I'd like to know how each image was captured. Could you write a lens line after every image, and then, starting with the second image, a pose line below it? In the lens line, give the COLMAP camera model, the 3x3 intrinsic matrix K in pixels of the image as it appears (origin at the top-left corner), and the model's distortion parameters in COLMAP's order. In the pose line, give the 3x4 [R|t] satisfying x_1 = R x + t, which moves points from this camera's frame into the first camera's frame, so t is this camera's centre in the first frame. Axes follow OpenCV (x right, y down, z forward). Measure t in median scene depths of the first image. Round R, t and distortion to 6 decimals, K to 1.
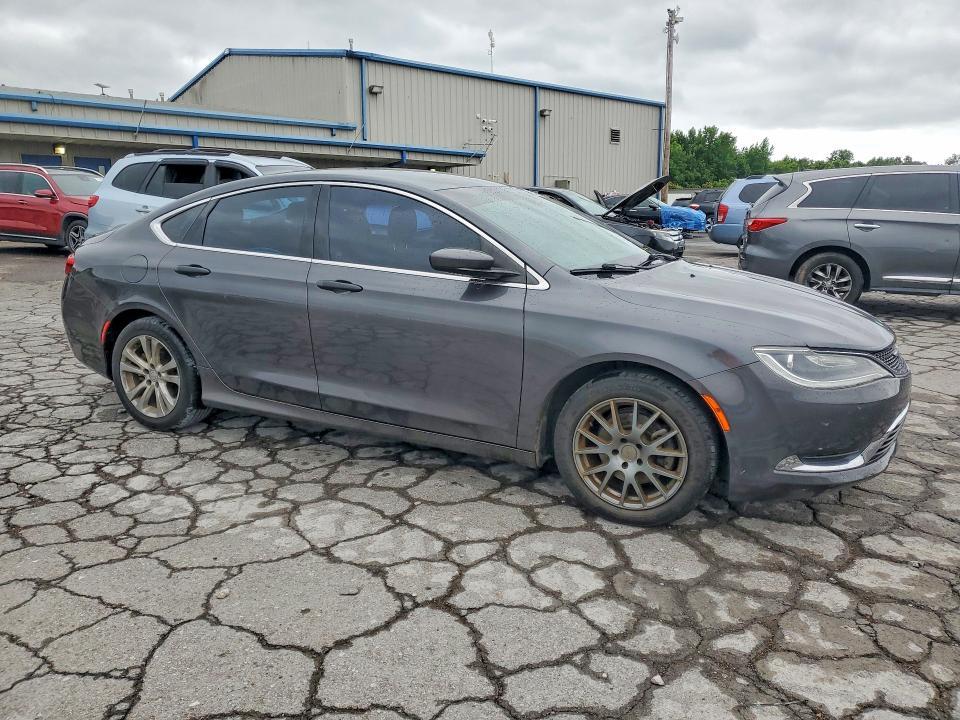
lens RADIAL K [[748.4, 0, 480.0], [0, 748.4, 360.0], [0, 0, 1]] dist [0.005527, 0.001606]
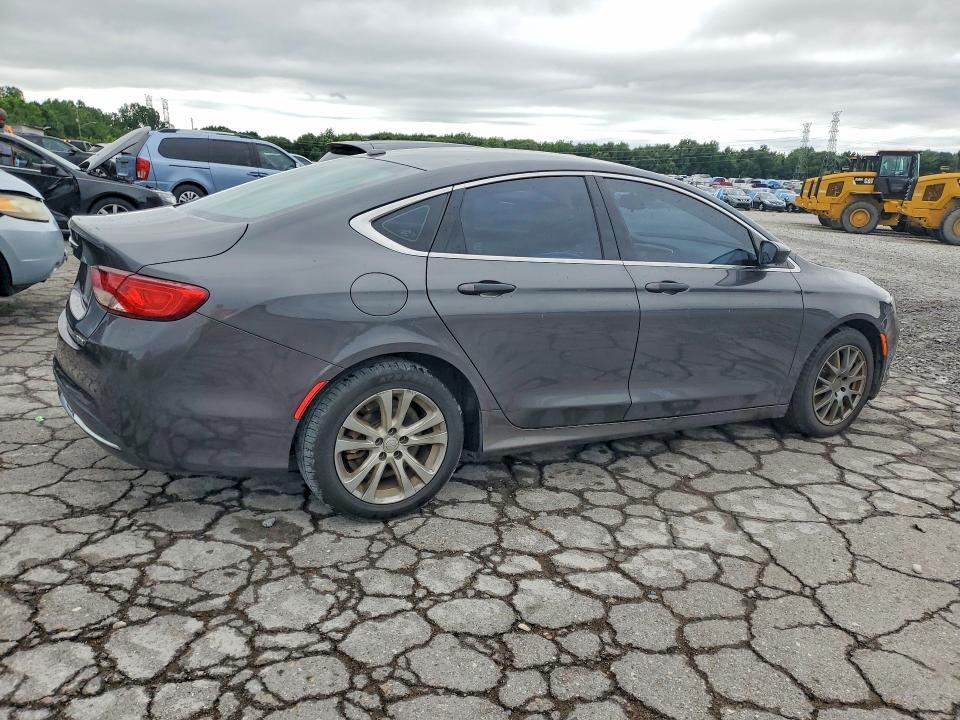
lens RADIAL K [[749.6, 0, 479.8], [0, 749.6, 393.1], [0, 0, 1]] dist [0.013746, 0.000561]
pose [[0.560066, -0.215041, 0.800052, -1.101773], [0.127522, 0.976592, 0.173223, -0.159994], [-0.818574, 0.005008, 0.574379, 0.624387]]
